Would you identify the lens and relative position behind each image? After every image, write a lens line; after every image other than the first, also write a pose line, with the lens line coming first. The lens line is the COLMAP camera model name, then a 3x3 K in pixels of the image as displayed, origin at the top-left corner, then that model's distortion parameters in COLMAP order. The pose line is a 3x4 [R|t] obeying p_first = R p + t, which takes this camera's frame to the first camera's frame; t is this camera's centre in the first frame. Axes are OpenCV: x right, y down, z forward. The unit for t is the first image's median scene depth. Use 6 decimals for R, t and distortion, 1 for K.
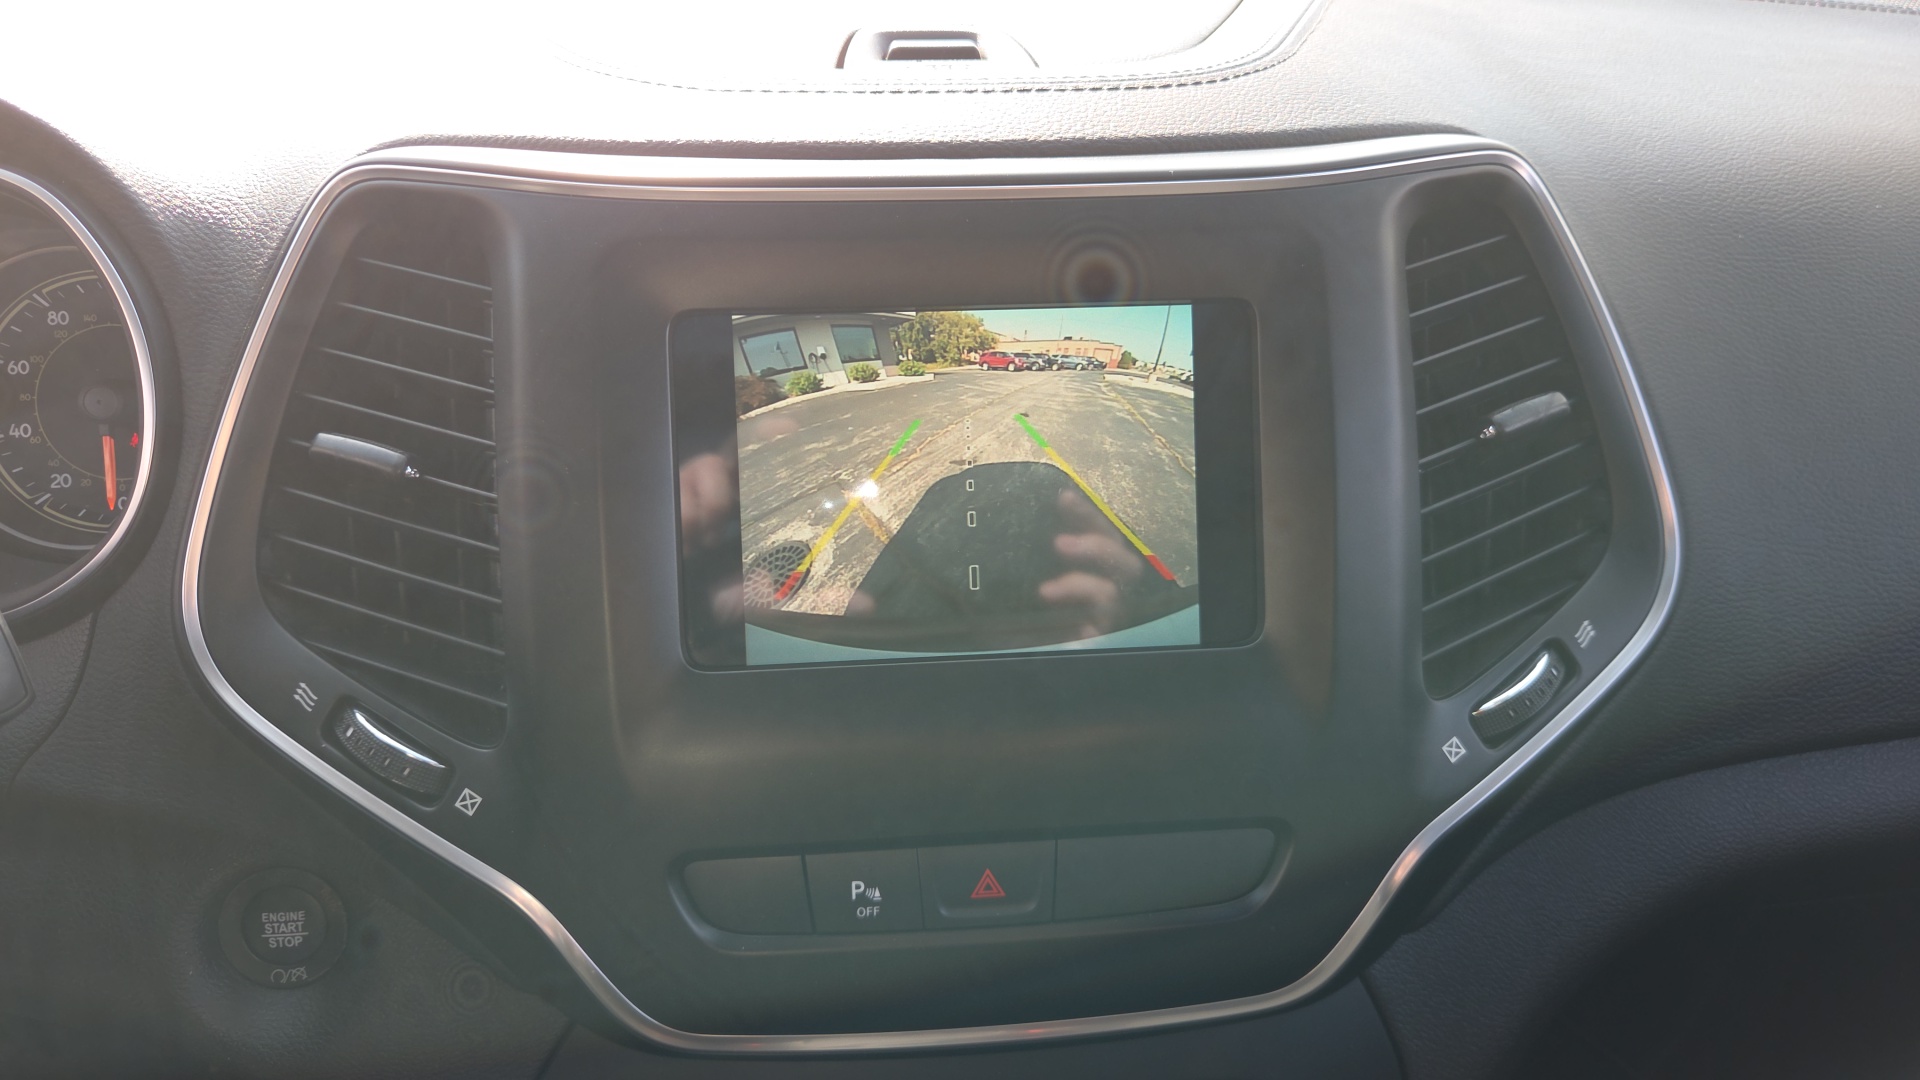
lens RADIAL K [[1294.4, 0, 960.4], [0, 1294.4, 524.9], [0, 0, 1]] dist [0.058933, -0.051451]
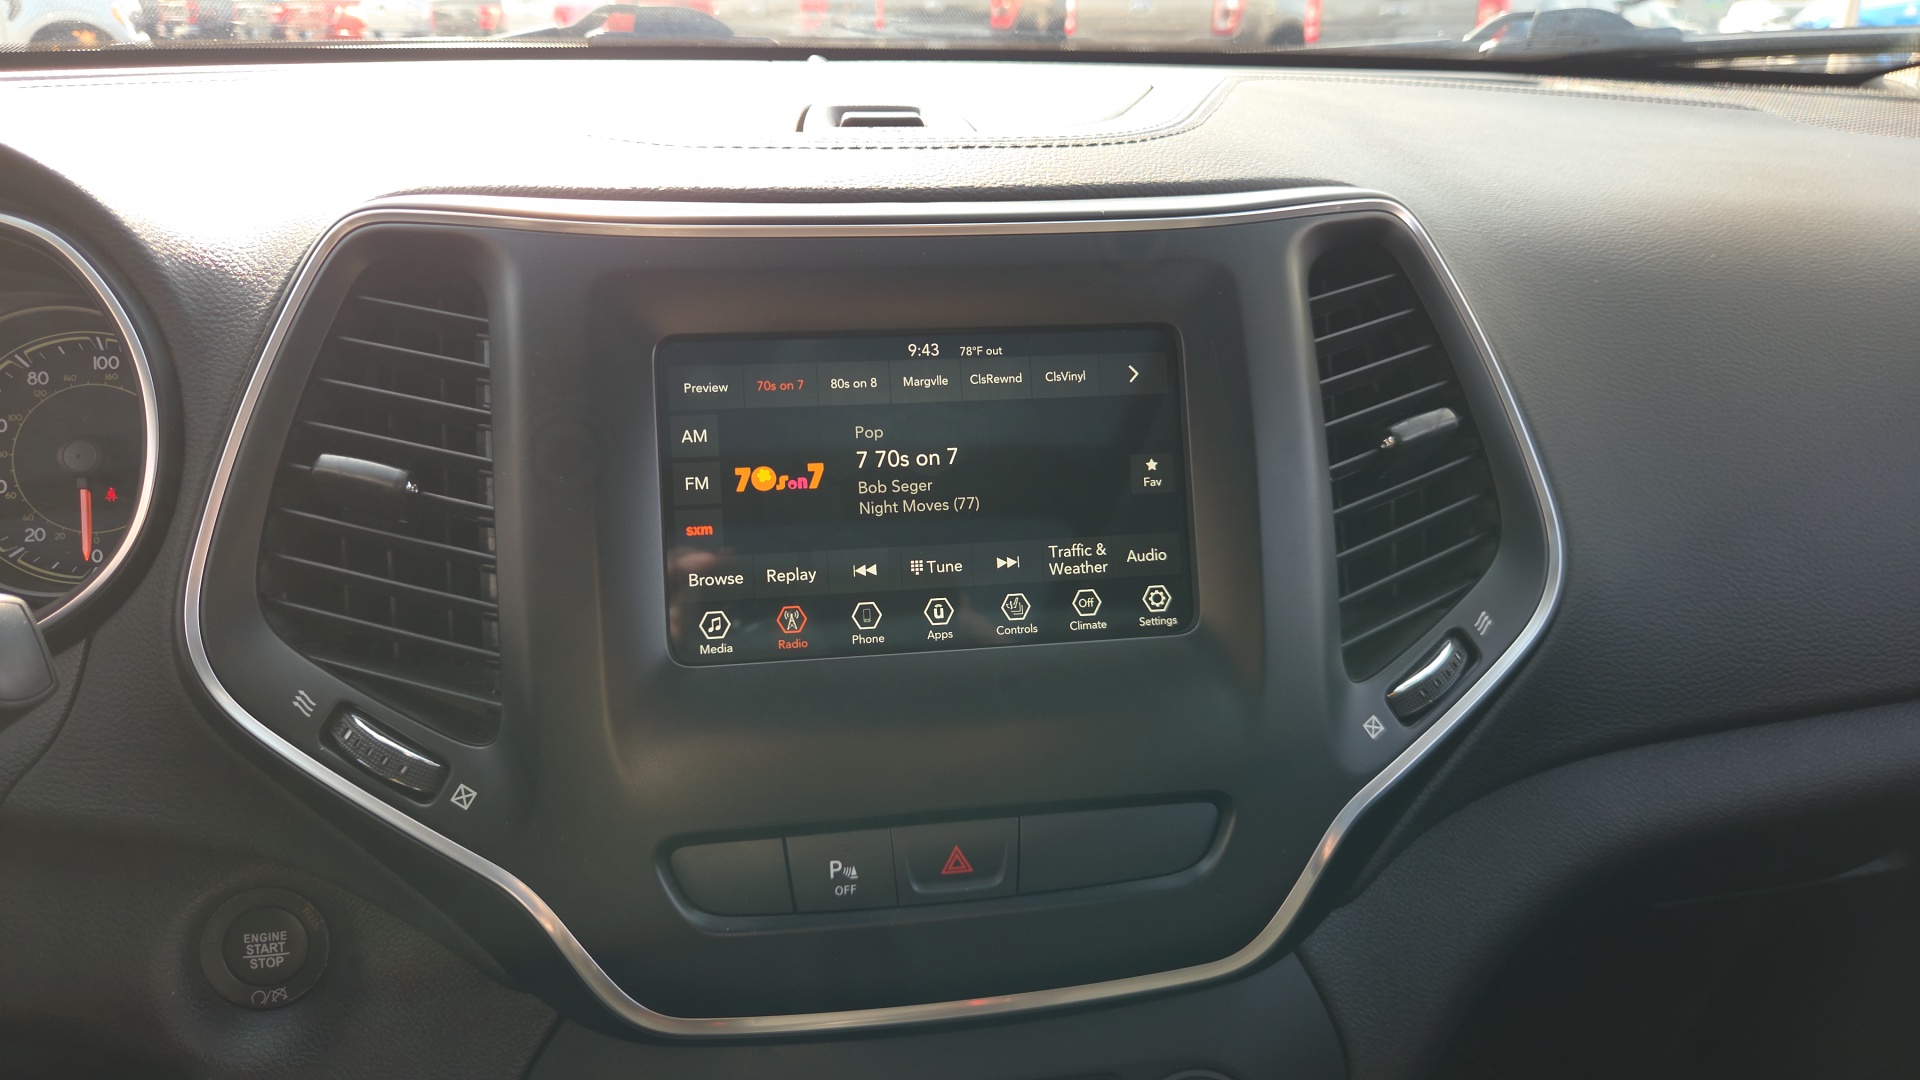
lens RADIAL K [[1283.8, 0, 961.6], [0, 1283.8, 528.1], [0, 0, 1]] dist [0.063810, -0.054288]
pose [[0.997797, -0.021316, 0.062825, -0.033551], [0.026636, 0.996016, -0.085101, 0.087914], [-0.060760, 0.086587, 0.994390, -0.077654]]
